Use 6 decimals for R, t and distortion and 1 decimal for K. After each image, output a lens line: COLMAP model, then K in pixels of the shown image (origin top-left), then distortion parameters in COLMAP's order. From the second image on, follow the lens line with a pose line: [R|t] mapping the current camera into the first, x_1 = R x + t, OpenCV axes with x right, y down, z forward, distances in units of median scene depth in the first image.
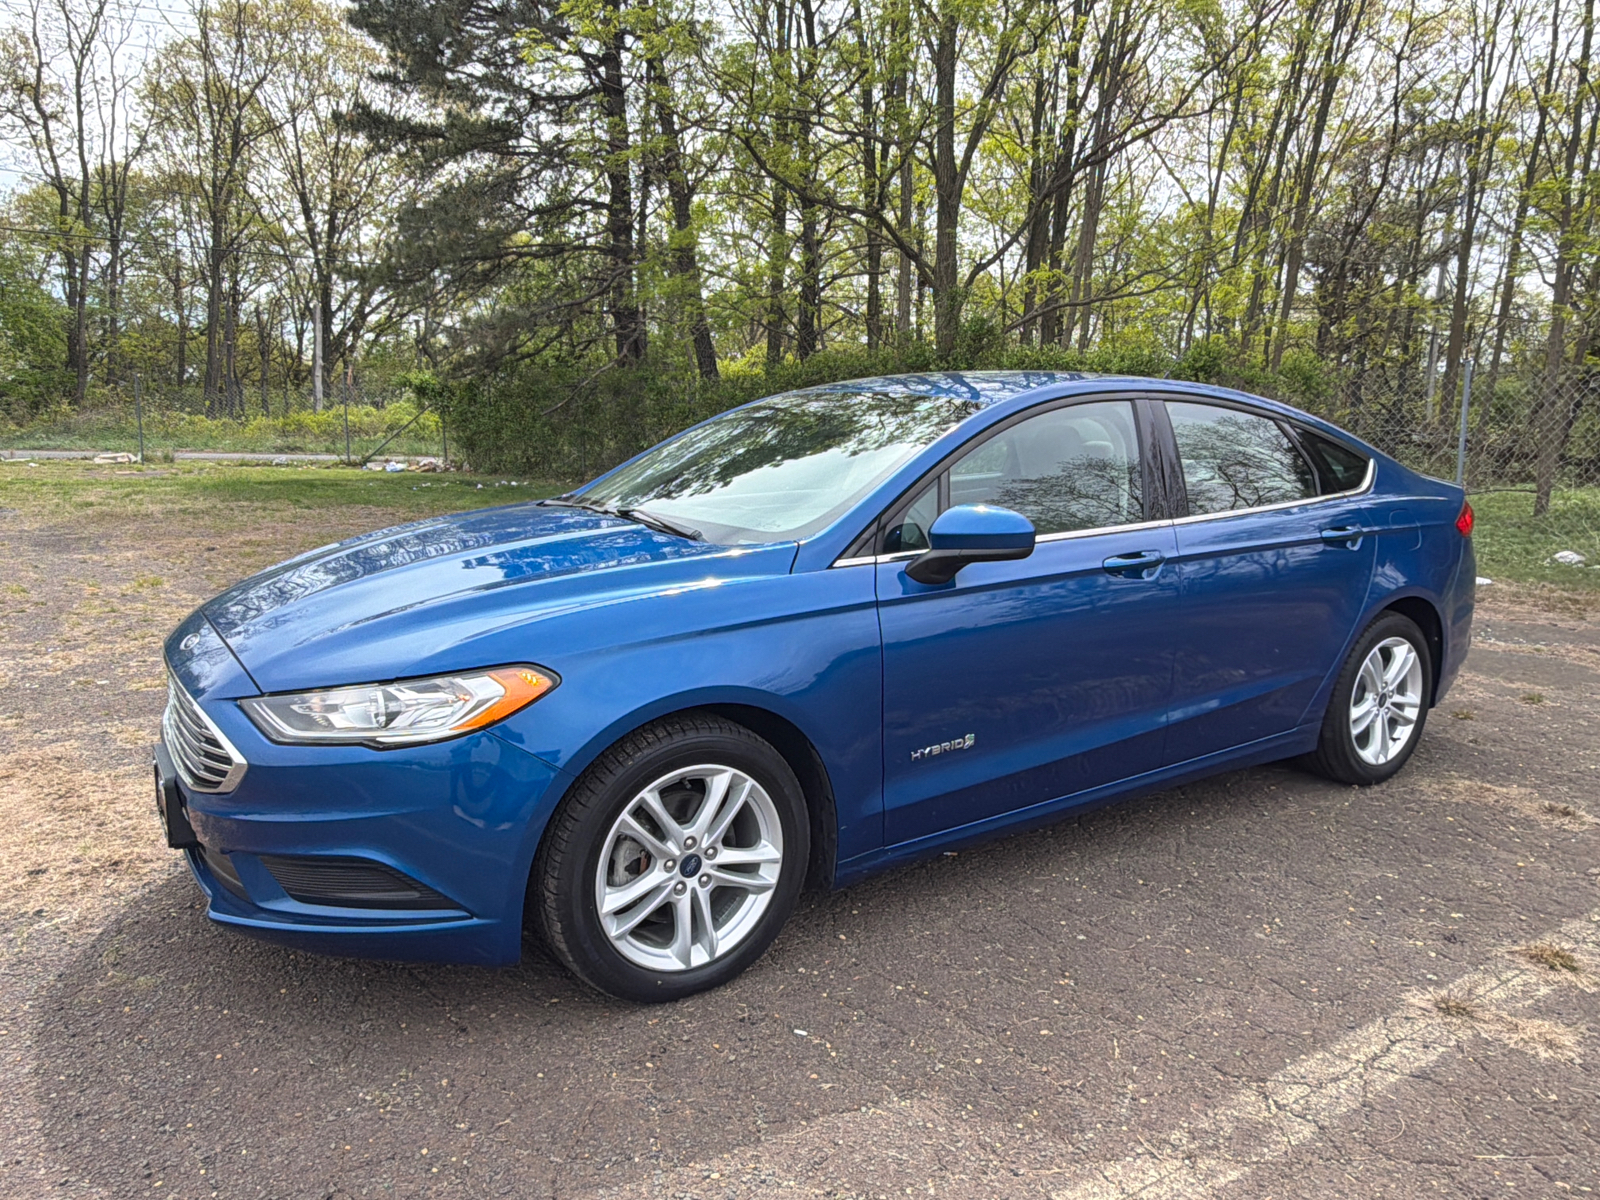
lens RADIAL K [[1127.6, 0, 796.9], [0, 1127.6, 587.9], [0, 0, 1]] dist [-0.001838, 0.002238]
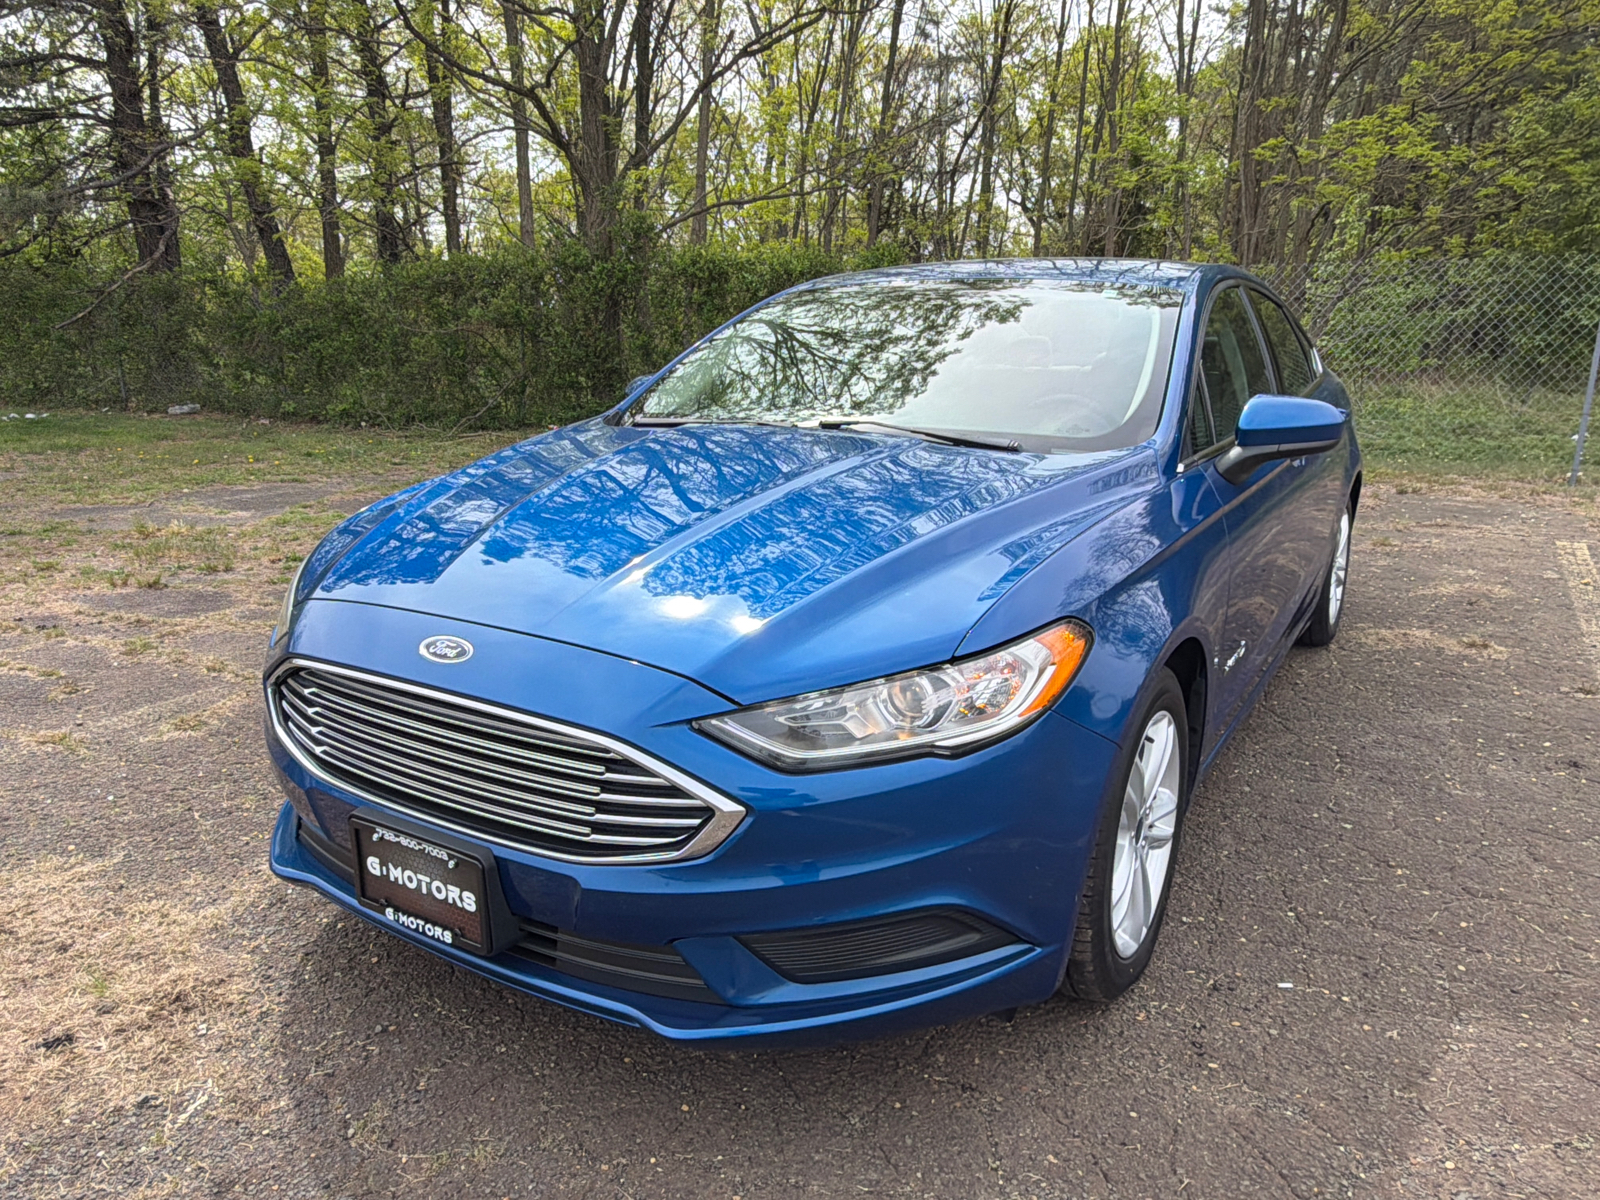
lens RADIAL K [[1127.9, 0, 795.6], [0, 1127.9, 591.0], [0, 0, 1]] dist [0.000643, -0.000343]
pose [[0.909892, -0.108699, 0.400352, -0.653842], [0.076411, 0.992463, 0.095801, -0.036688], [-0.407748, -0.056578, 0.911340, 0.333979]]
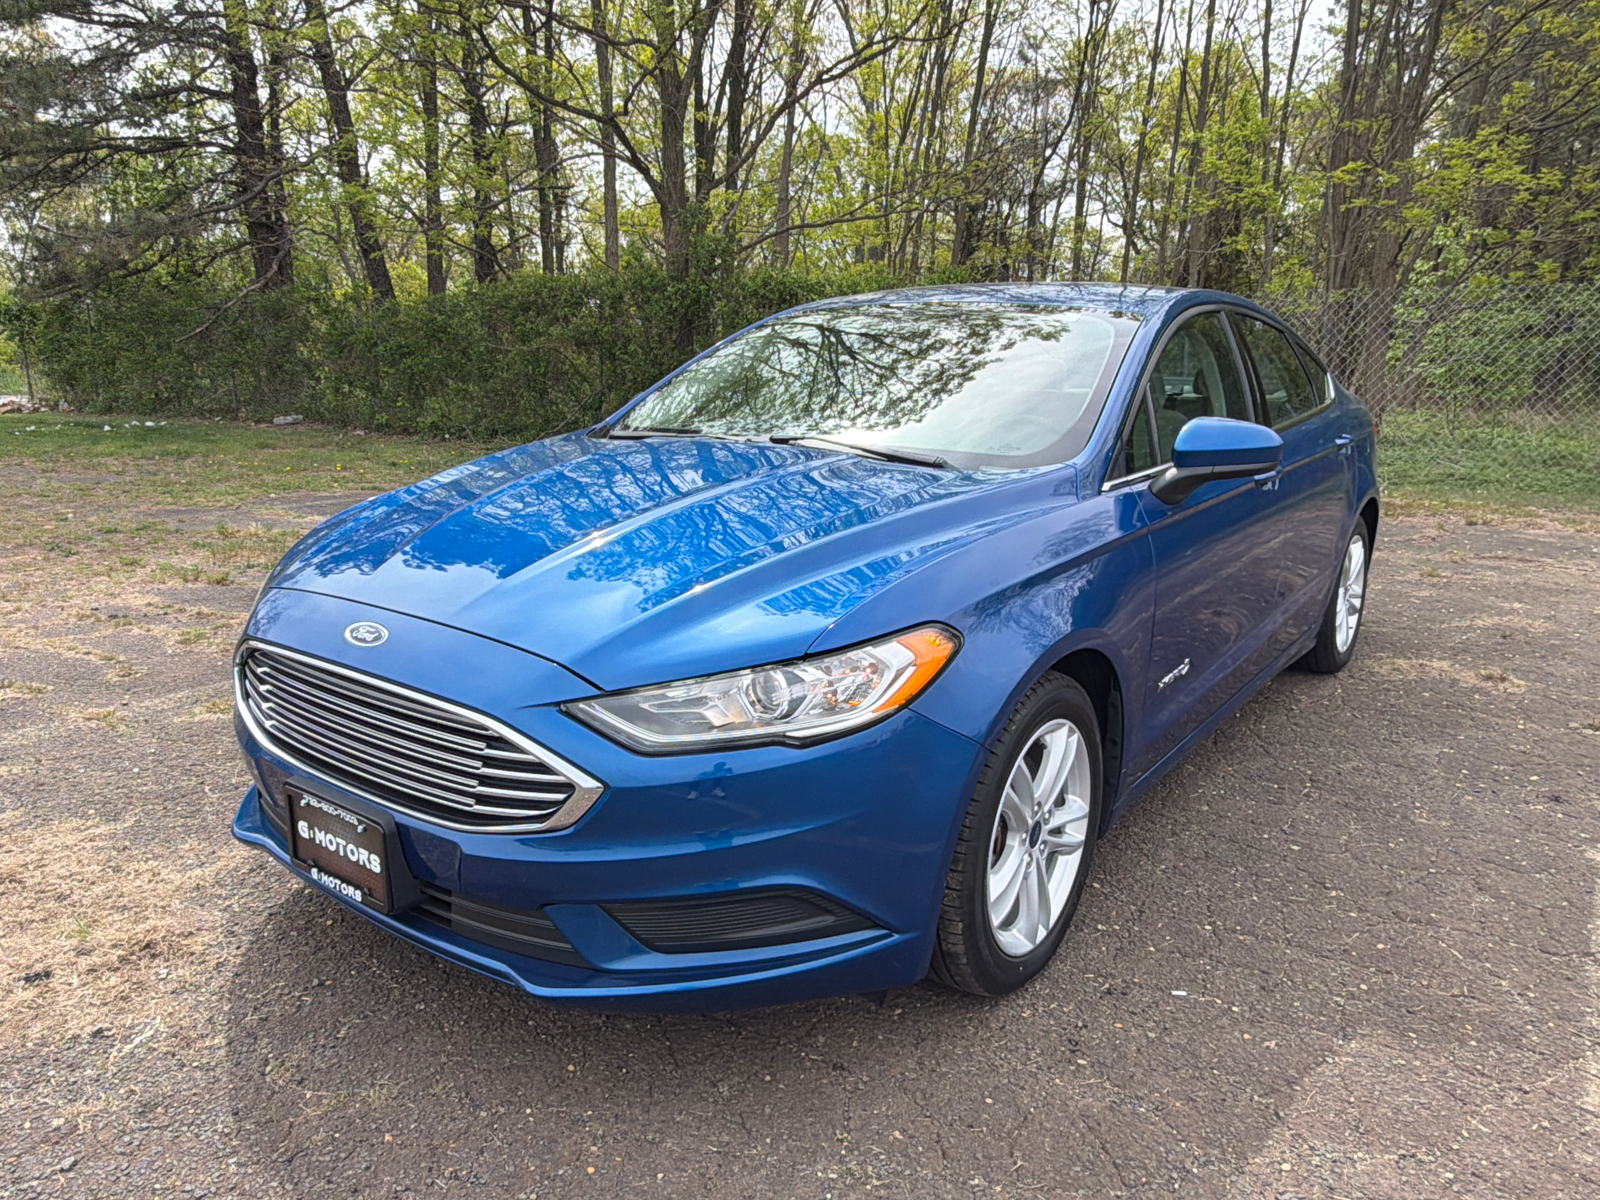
lens RADIAL K [[1127.6, 0, 796.9], [0, 1127.6, 587.9], [0, 0, 1]] dist [-0.001838, 0.002238]
pose [[0.942737, -0.074903, 0.325017, -0.544197], [0.054769, 0.995995, 0.070673, -0.020158], [-0.329009, -0.048826, 0.943064, 0.232549]]
